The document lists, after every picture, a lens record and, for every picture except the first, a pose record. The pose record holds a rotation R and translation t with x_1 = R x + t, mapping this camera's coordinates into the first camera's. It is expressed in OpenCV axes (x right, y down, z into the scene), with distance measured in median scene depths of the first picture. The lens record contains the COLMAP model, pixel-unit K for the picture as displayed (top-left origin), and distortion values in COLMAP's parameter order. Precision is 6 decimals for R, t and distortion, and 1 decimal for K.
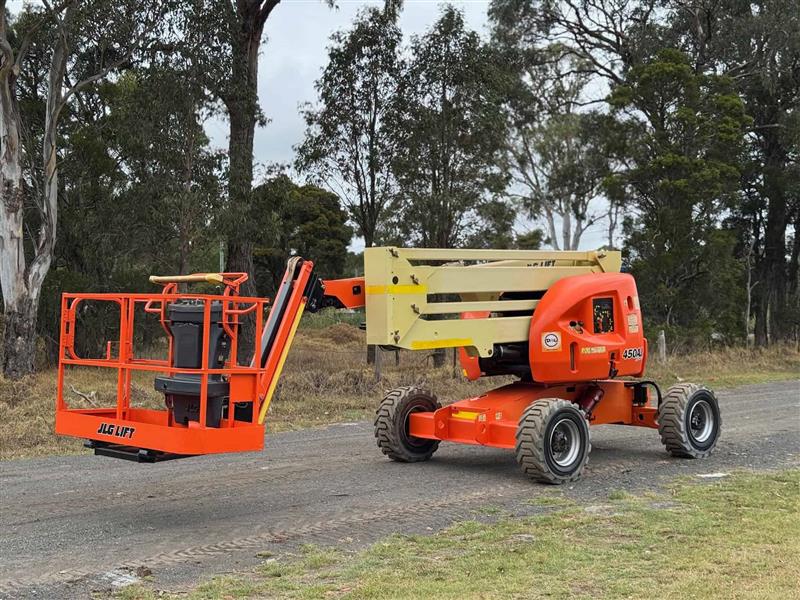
lens RADIAL K [[1118.1, 0, 400.0], [0, 1118.1, 300.0], [0, 0, 1]] dist [0.157238, -0.071135]
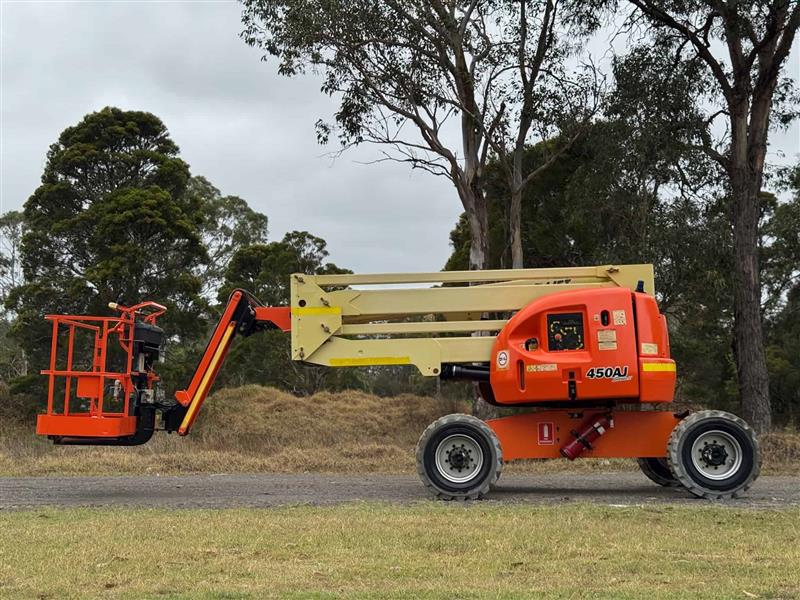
lens RADIAL K [[1118.1, 0, 400.0], [0, 1118.1, 300.0], [0, 0, 1]] dist [0.157238, -0.071135]
pose [[0.691959, -0.073858, -0.718149, 0.778484], [0.005666, 0.995278, -0.096900, 0.079197], [0.721914, 0.062982, 0.689110, 0.263333]]
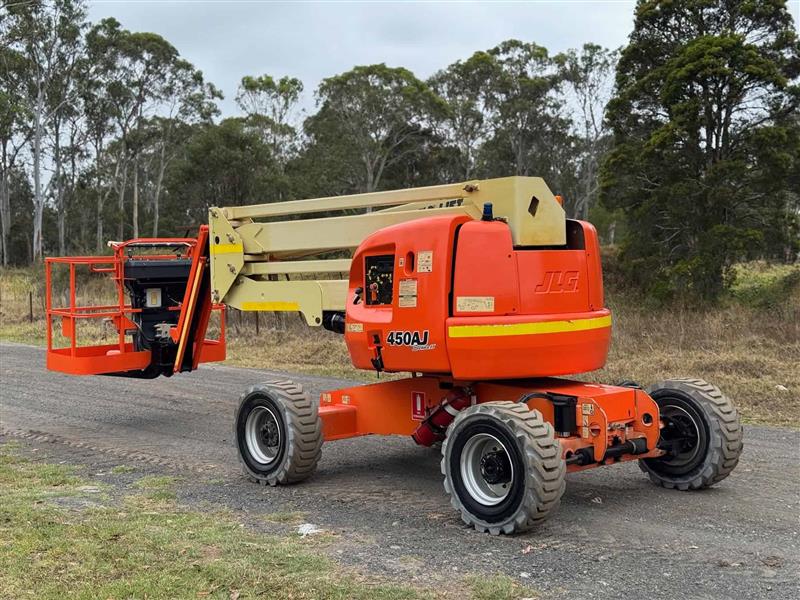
lens RADIAL K [[1118.1, 0, 400.0], [0, 1118.1, 300.0], [0, 0, 1]] dist [0.157238, -0.071135]
pose [[-0.004876, 0.042161, -0.999099, 0.900119], [0.017706, 0.998958, 0.042069, -0.002969], [0.999831, -0.017485, -0.005617, 1.043604]]
